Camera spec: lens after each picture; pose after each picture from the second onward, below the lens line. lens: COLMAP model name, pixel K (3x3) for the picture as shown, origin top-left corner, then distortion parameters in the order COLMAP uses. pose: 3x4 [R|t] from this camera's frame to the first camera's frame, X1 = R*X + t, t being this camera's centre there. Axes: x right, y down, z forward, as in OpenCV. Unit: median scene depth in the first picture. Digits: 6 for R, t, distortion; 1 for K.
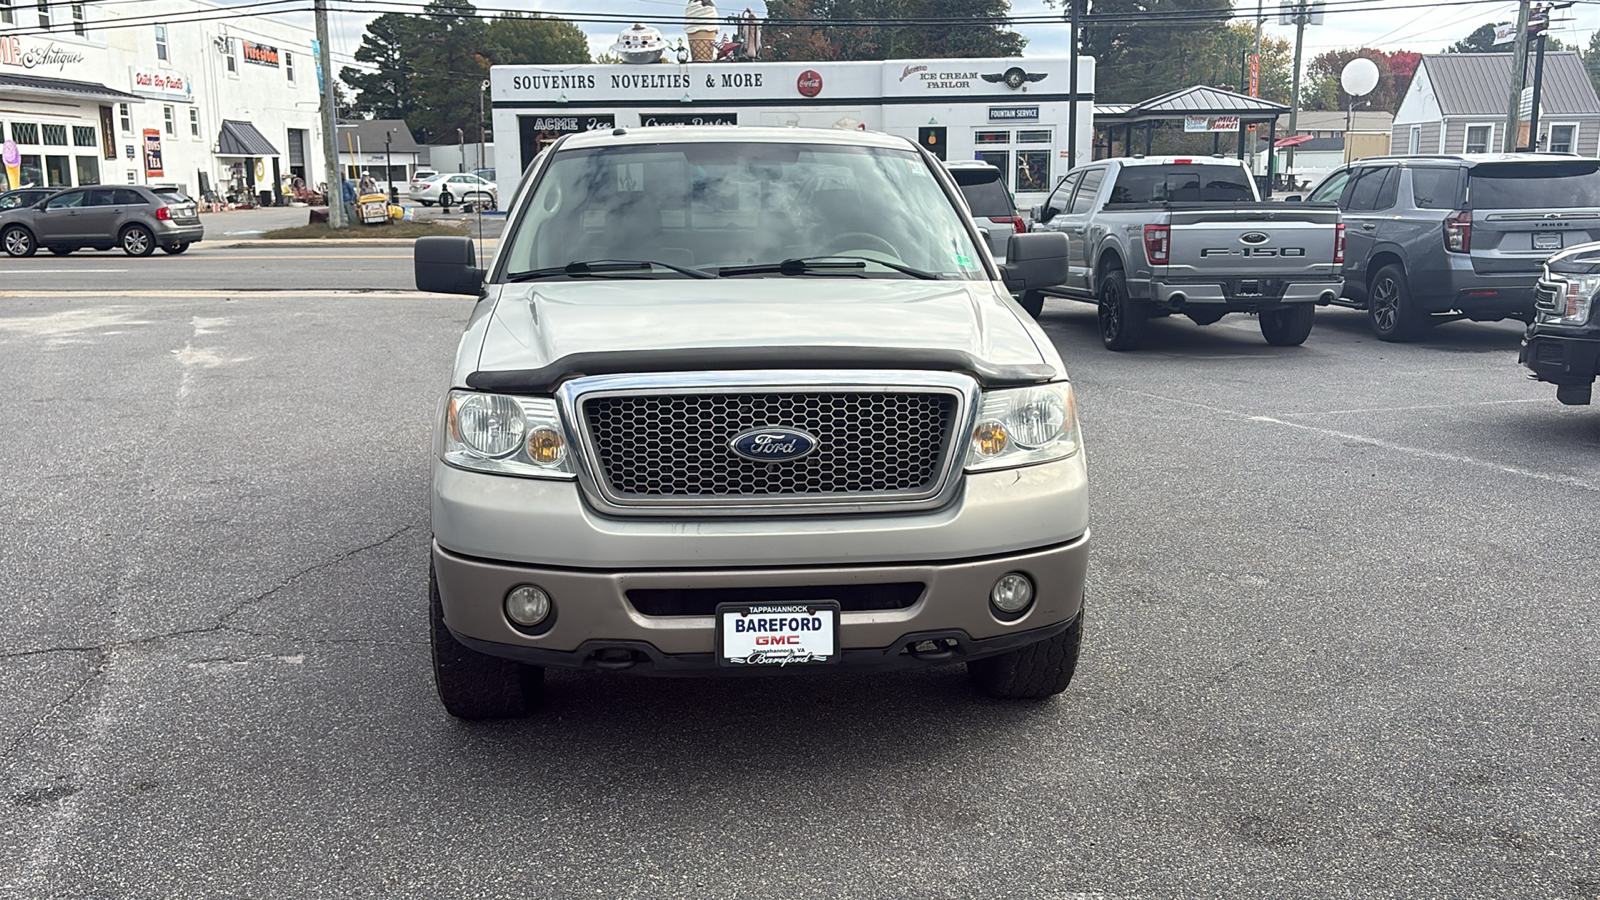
lens RADIAL K [[1485.5, 0, 797.5], [0, 1485.5, 448.4], [0, 0, 1]] dist [0.031484, 0.000000]
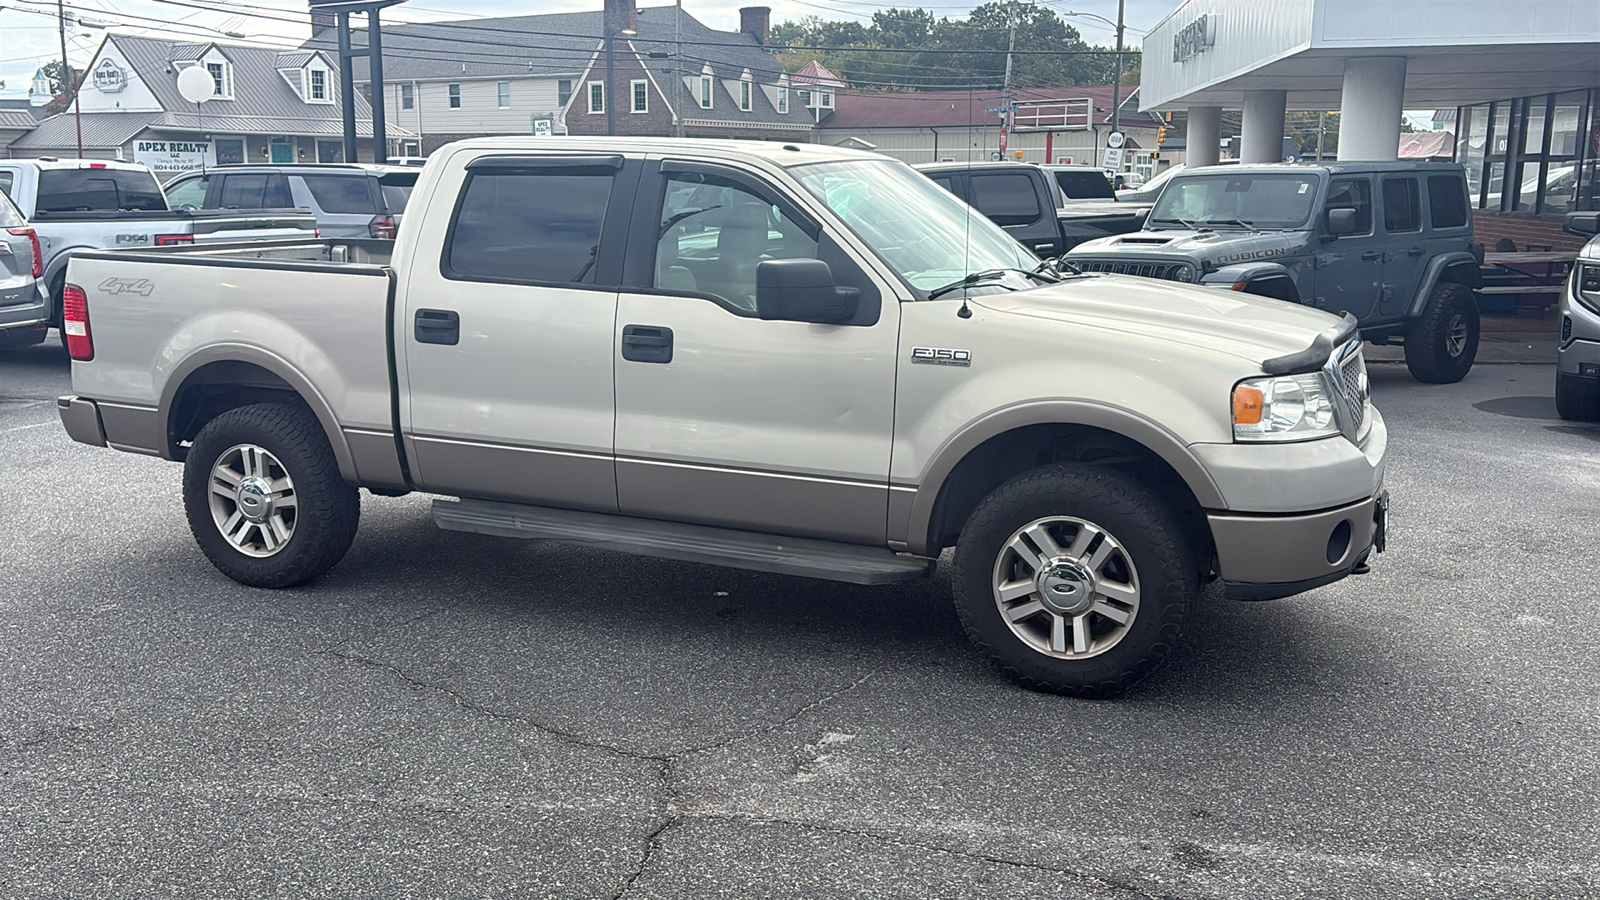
lens RADIAL K [[1485.5, 0, 784.1], [0, 1485.5, 443.7], [0, 0, 1]] dist [0.031484, 0.000000]
pose [[0.479033, -0.149457, 0.864980, -0.691532], [0.153142, 0.984516, 0.085300, -0.070755], [-0.864335, 0.091604, 0.494504, 0.363994]]
